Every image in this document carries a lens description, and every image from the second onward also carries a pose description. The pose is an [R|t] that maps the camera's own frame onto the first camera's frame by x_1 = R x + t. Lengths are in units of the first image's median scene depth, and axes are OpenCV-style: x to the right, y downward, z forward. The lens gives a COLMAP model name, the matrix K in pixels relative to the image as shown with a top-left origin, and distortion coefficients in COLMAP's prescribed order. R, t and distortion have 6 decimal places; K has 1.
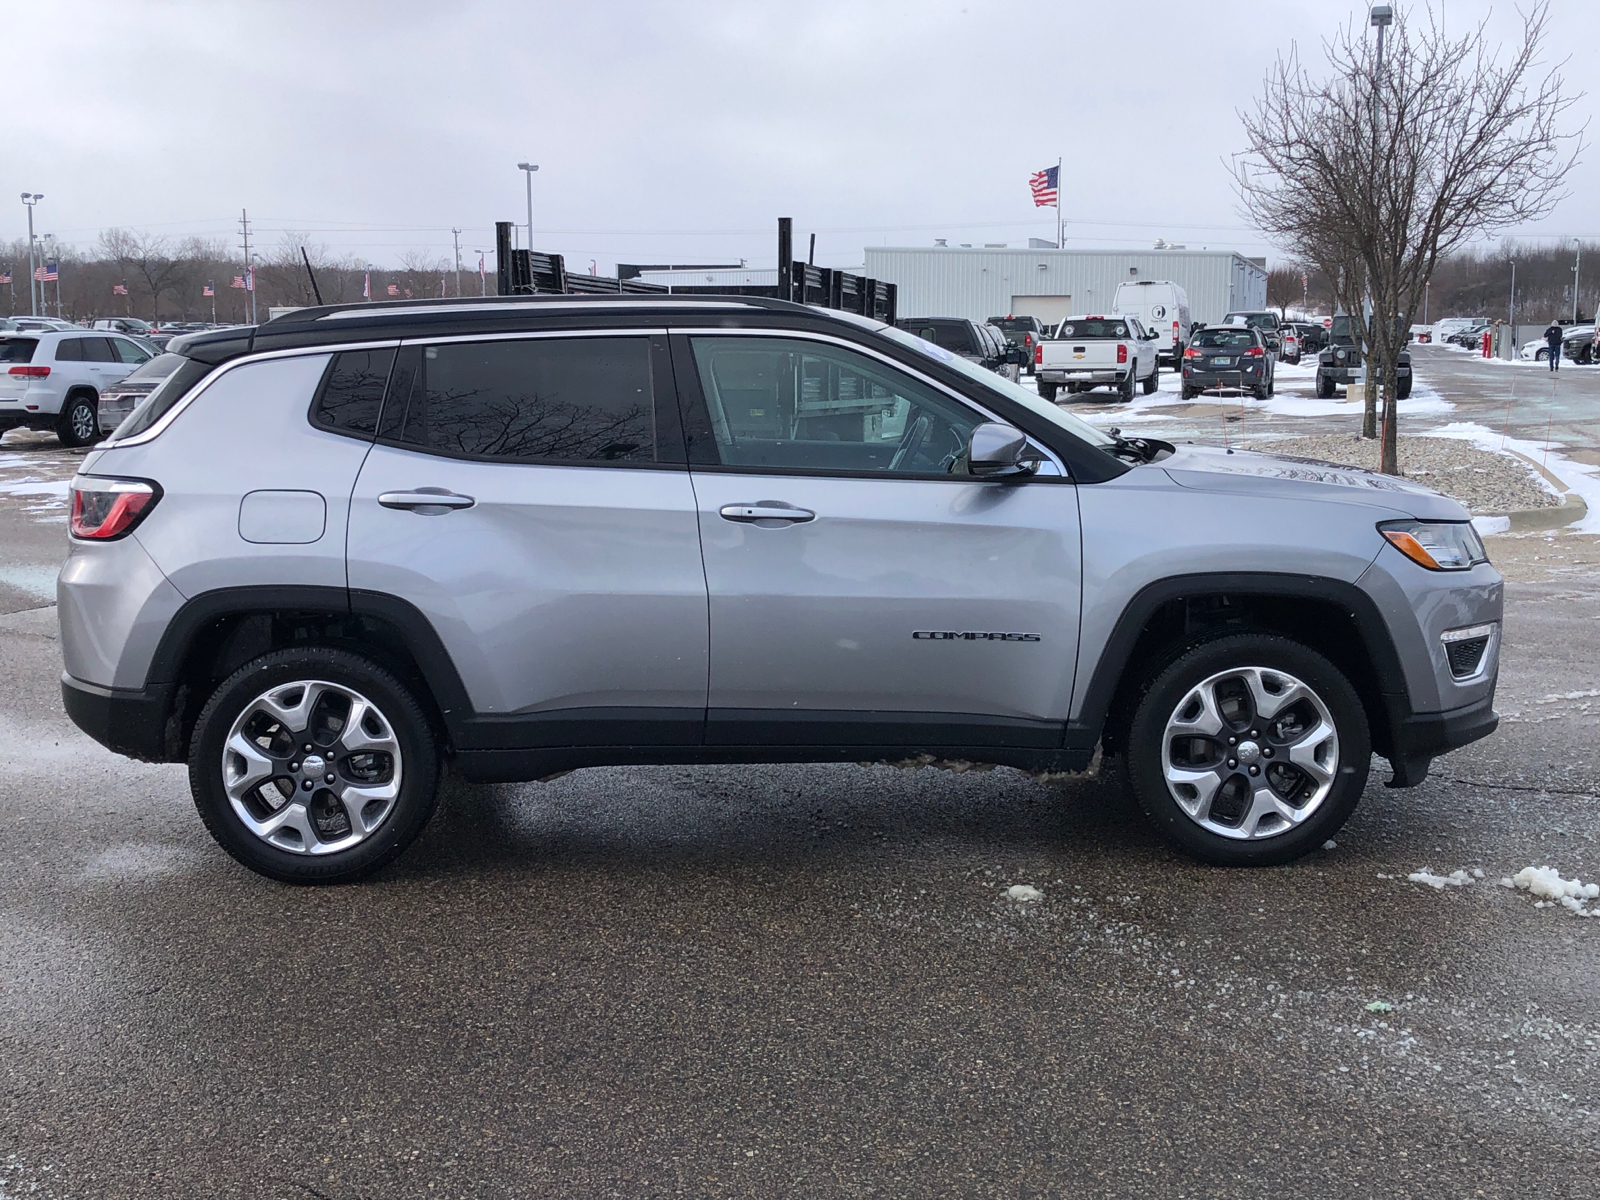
lens RADIAL K [[1882.9, 0, 793.0], [0, 1882.9, 566.4], [0, 0, 1]] dist [0.174519, -0.563477]
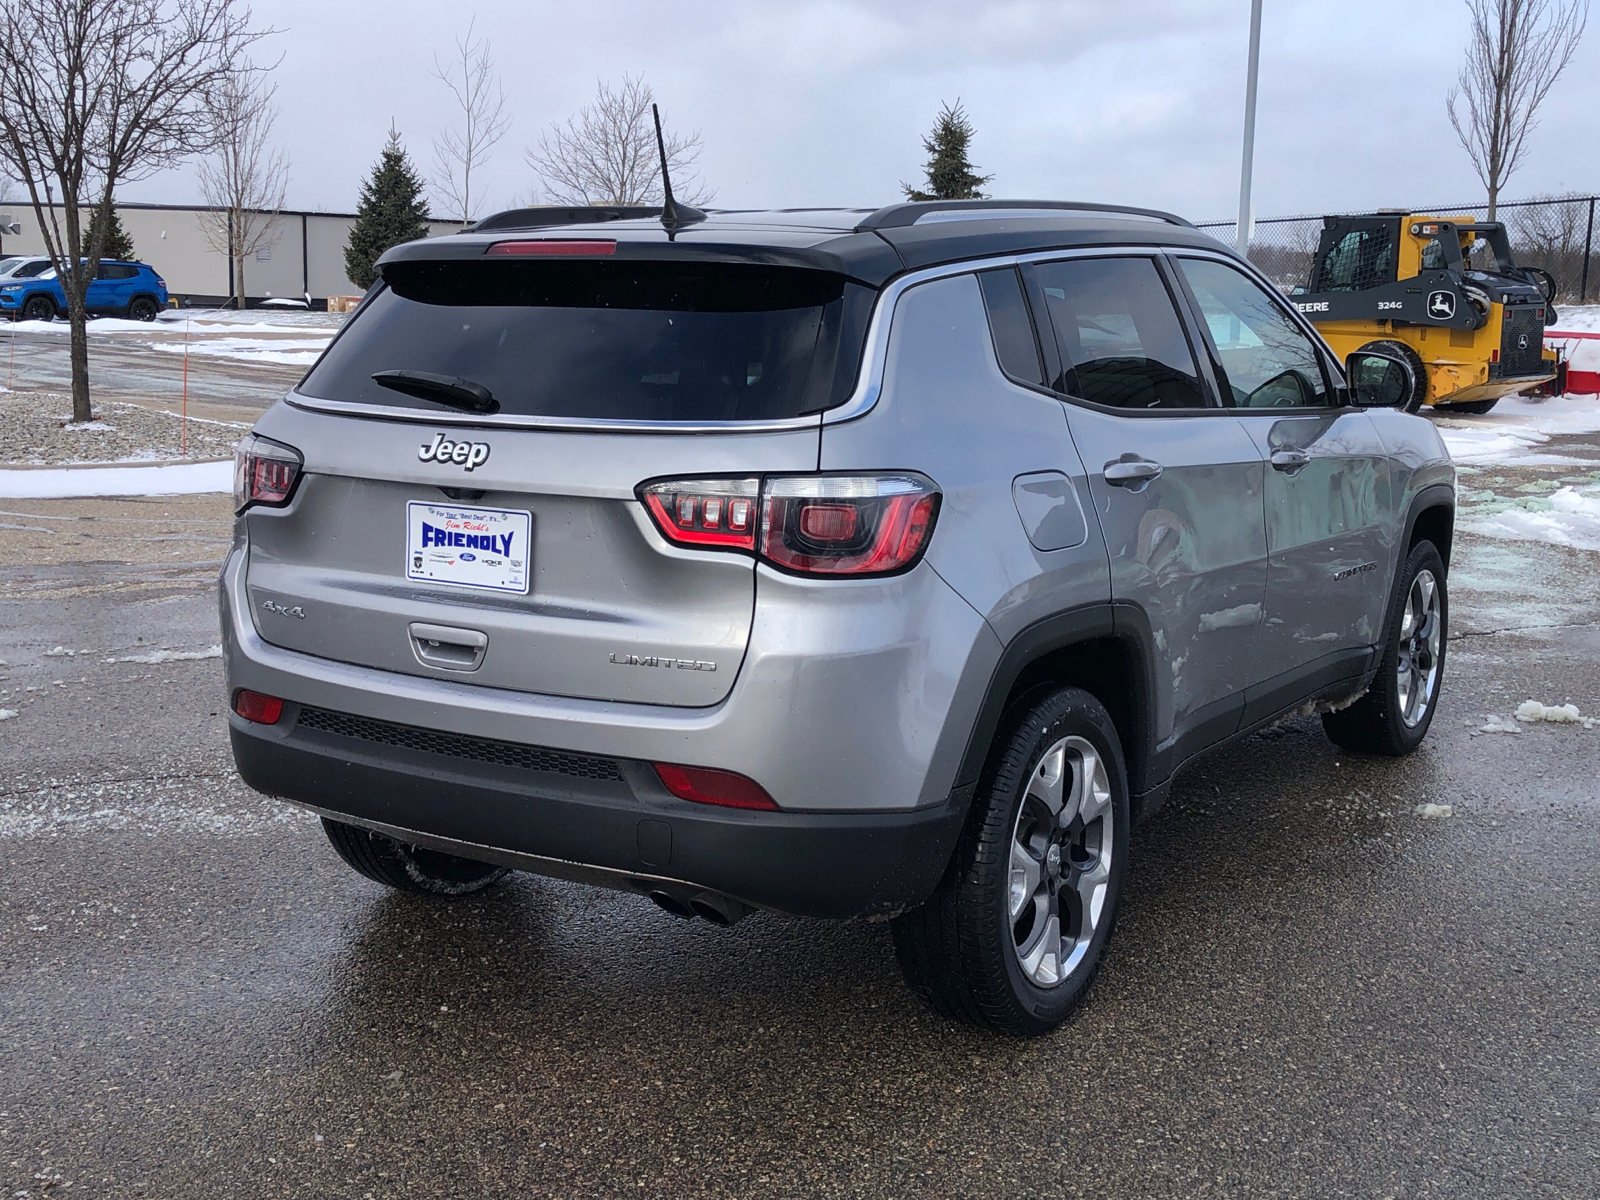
lens RADIAL K [[1882.9, 0, 793.0], [0, 1882.9, 566.4], [0, 0, 1]] dist [0.174519, -0.563477]
pose [[0.554369, -0.112008, 0.824699, -0.874678], [0.086295, 0.993297, 0.076898, -0.065620], [-0.827785, 0.028537, 0.560319, 0.680807]]
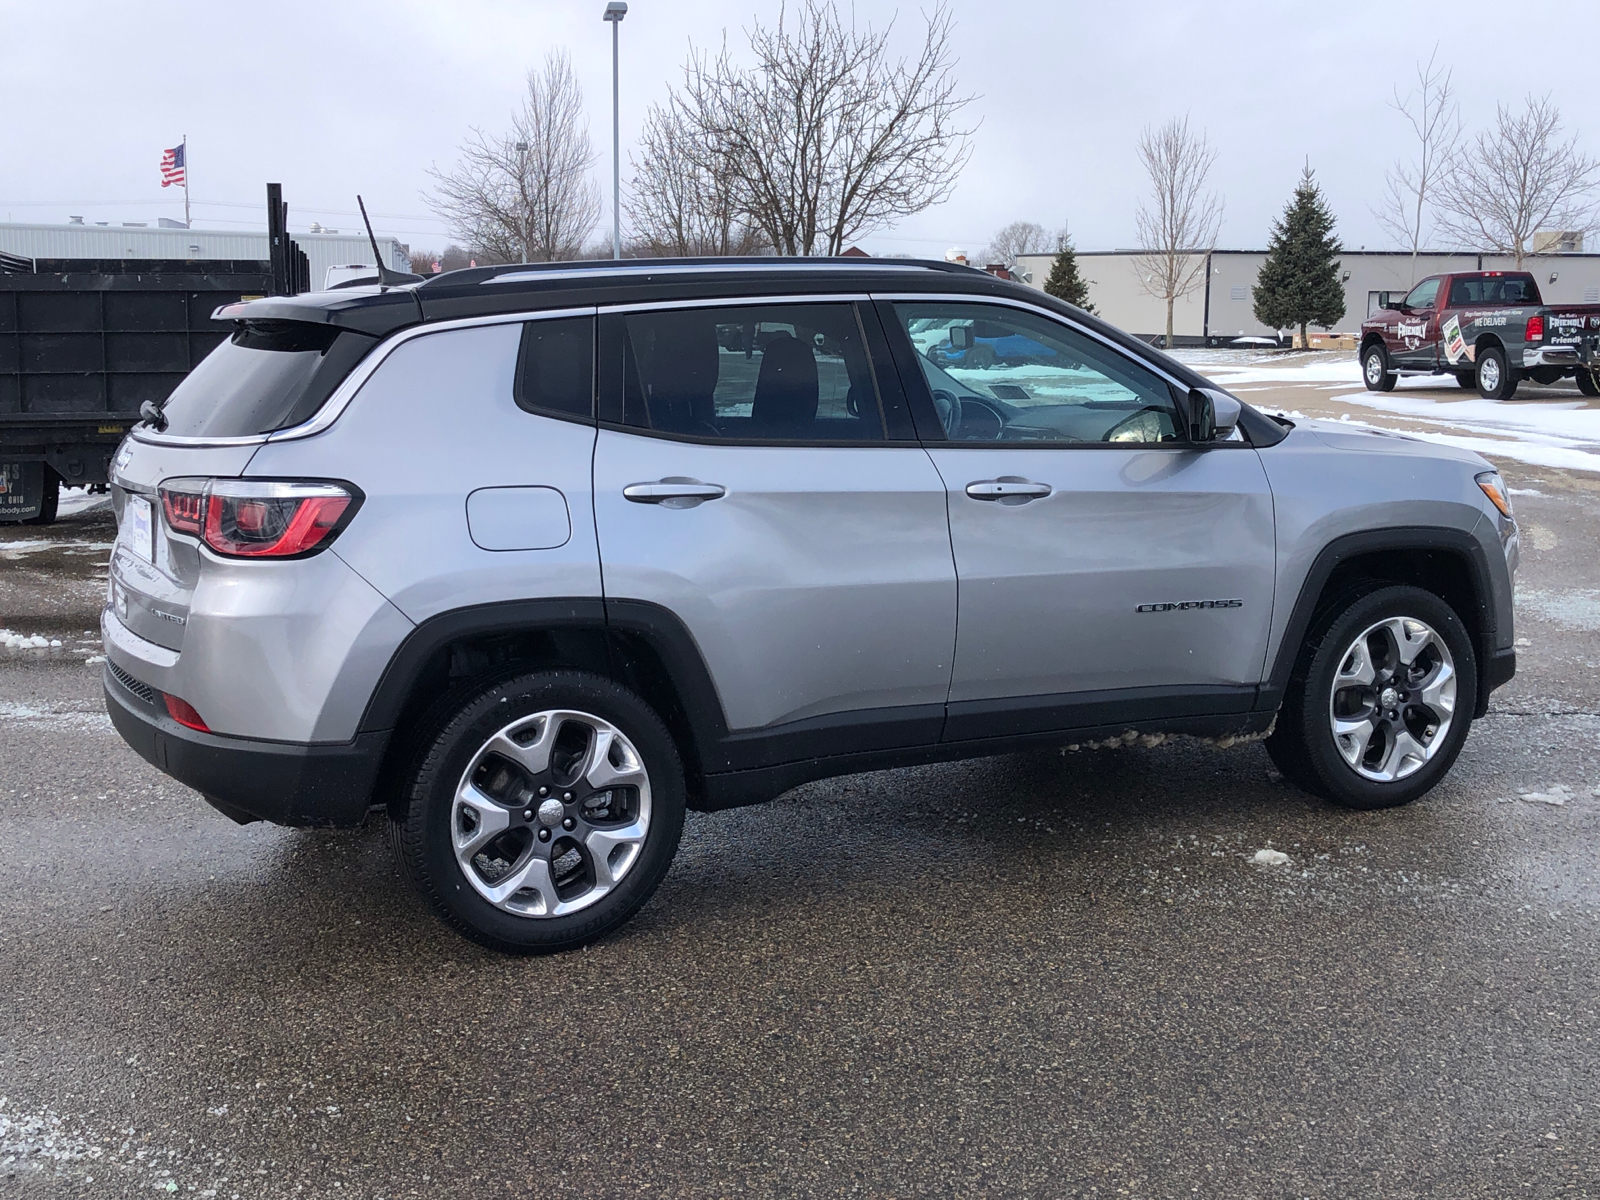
lens RADIAL K [[1882.9, 0, 793.0], [0, 1882.9, 566.4], [0, 0, 1]] dist [0.174519, -0.563477]
pose [[0.898695, -0.058321, 0.434679, -0.513997], [0.055380, 0.998276, 0.019441, -0.014129], [-0.435064, 0.006601, 0.900375, 0.195446]]
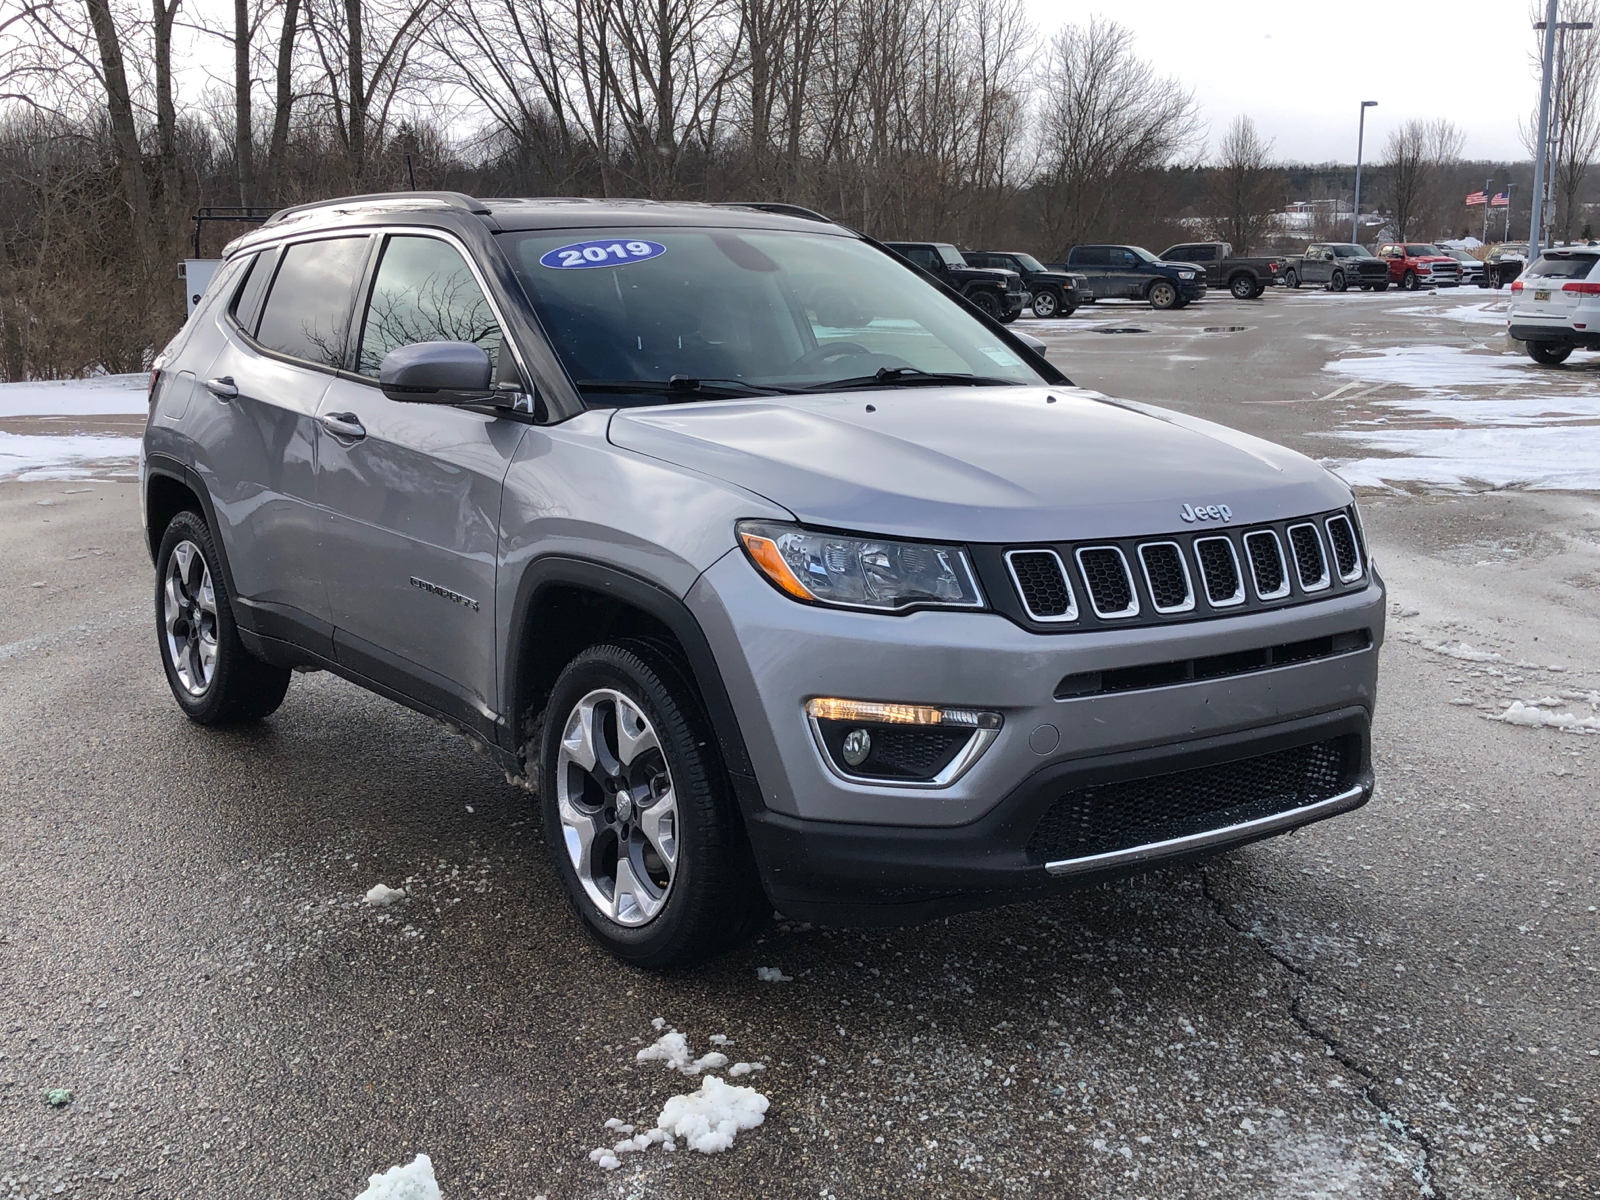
lens RADIAL K [[1882.9, 0, 793.0], [0, 1882.9, 566.4], [0, 0, 1]] dist [0.174519, -0.563477]
pose [[0.572664, 0.141570, -0.807474, 0.865055], [-0.107245, 0.989449, 0.097416, -0.073973], [0.812745, 0.030811, 0.581804, 0.625724]]
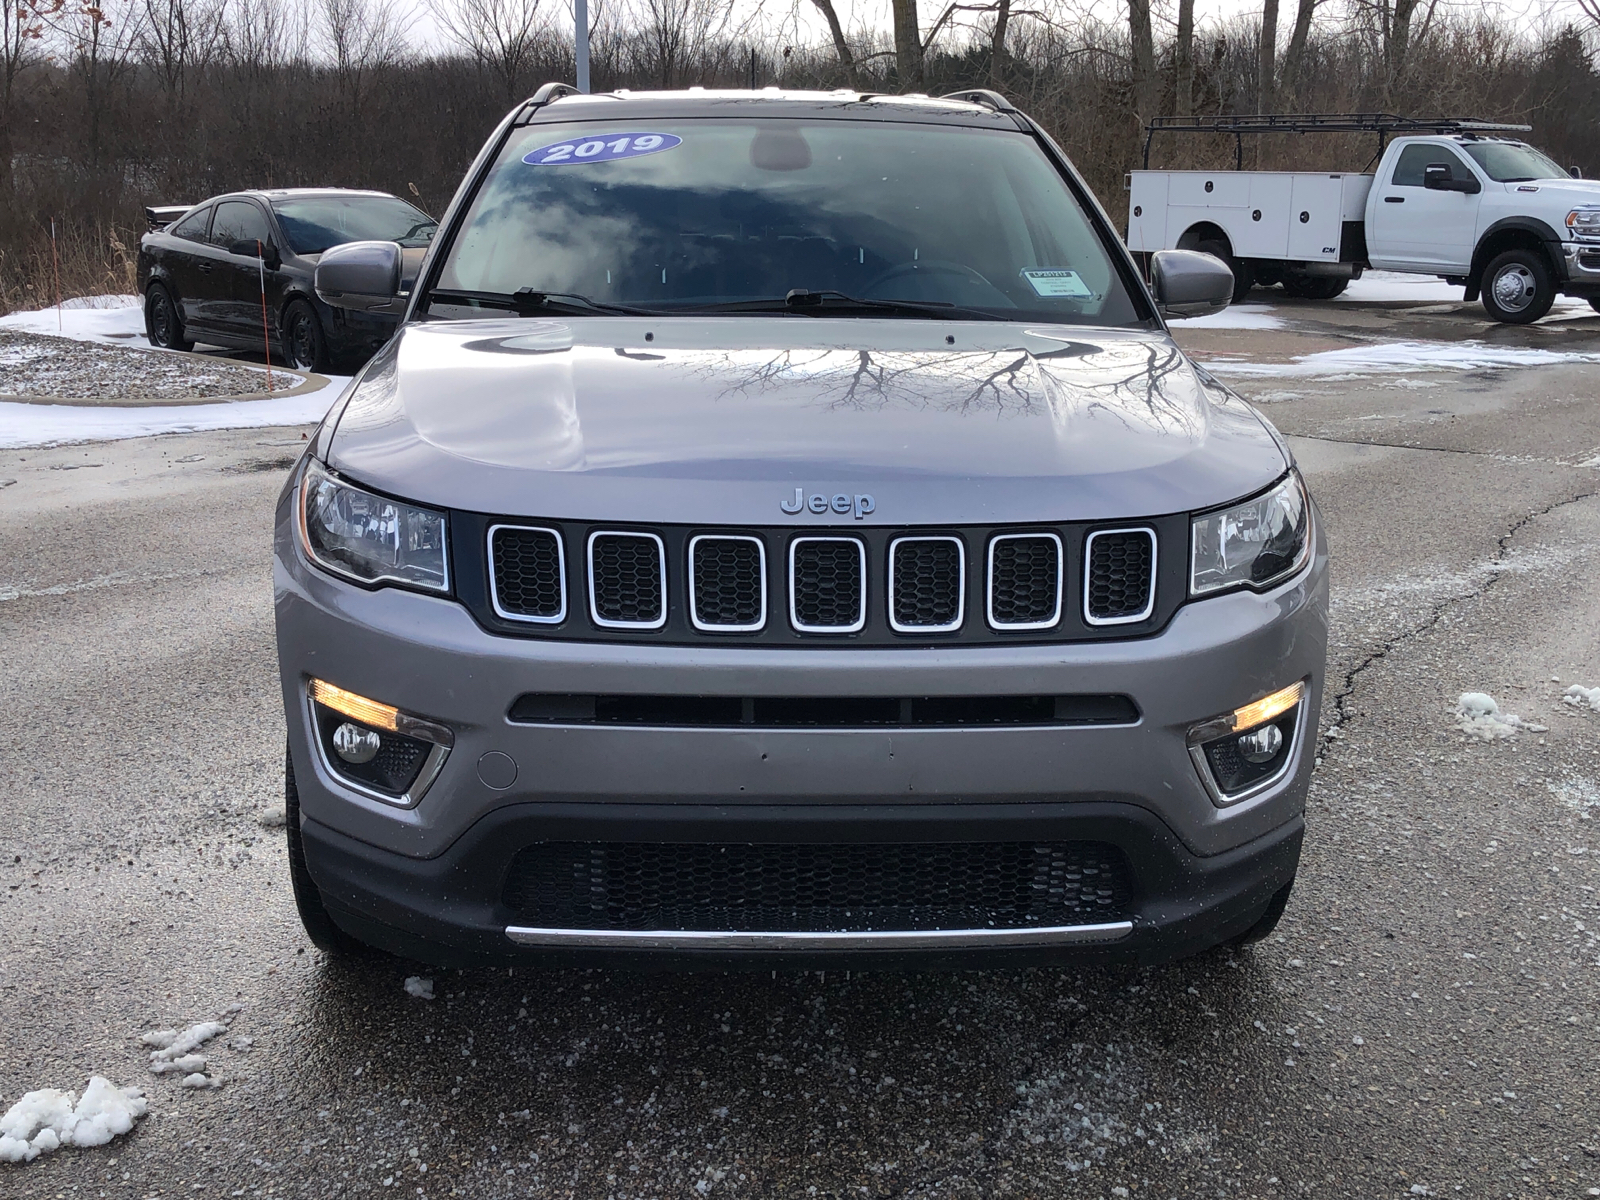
lens RADIAL K [[1882.9, 0, 793.0], [0, 1882.9, 566.4], [0, 0, 1]] dist [0.174519, -0.563477]
pose [[0.032431, 0.215331, -0.976002, 0.882844], [-0.129807, 0.969153, 0.209507, -0.129914], [0.991009, 0.119898, 0.059382, 1.115941]]
